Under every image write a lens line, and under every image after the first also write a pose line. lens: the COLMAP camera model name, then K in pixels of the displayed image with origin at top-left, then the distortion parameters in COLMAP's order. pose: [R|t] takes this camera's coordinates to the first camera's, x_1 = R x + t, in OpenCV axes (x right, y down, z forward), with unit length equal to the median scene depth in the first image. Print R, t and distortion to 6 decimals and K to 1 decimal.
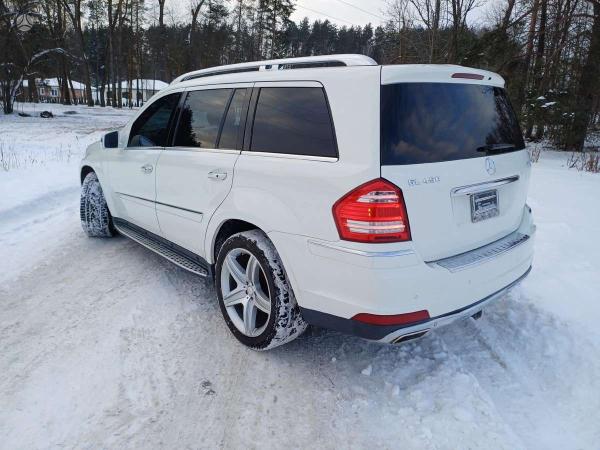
lens RADIAL K [[451.6, 0, 298.3], [0, 451.6, 222.0], [0, 0, 1]] dist [0.038180, -0.019295]
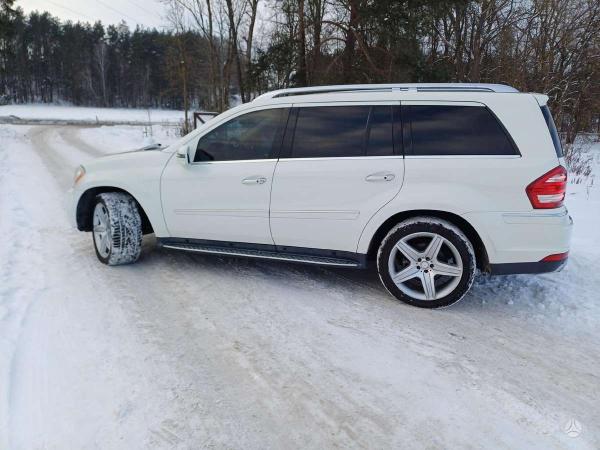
lens RADIAL K [[451.6, 0, 296.8], [0, 451.6, 219.3], [0, 0, 1]] dist [0.038180, -0.019295]
pose [[0.851969, -0.129986, 0.507200, -1.034208], [0.135296, 0.990449, 0.026570, -0.057210], [-0.505809, 0.045985, 0.861419, 0.079286]]
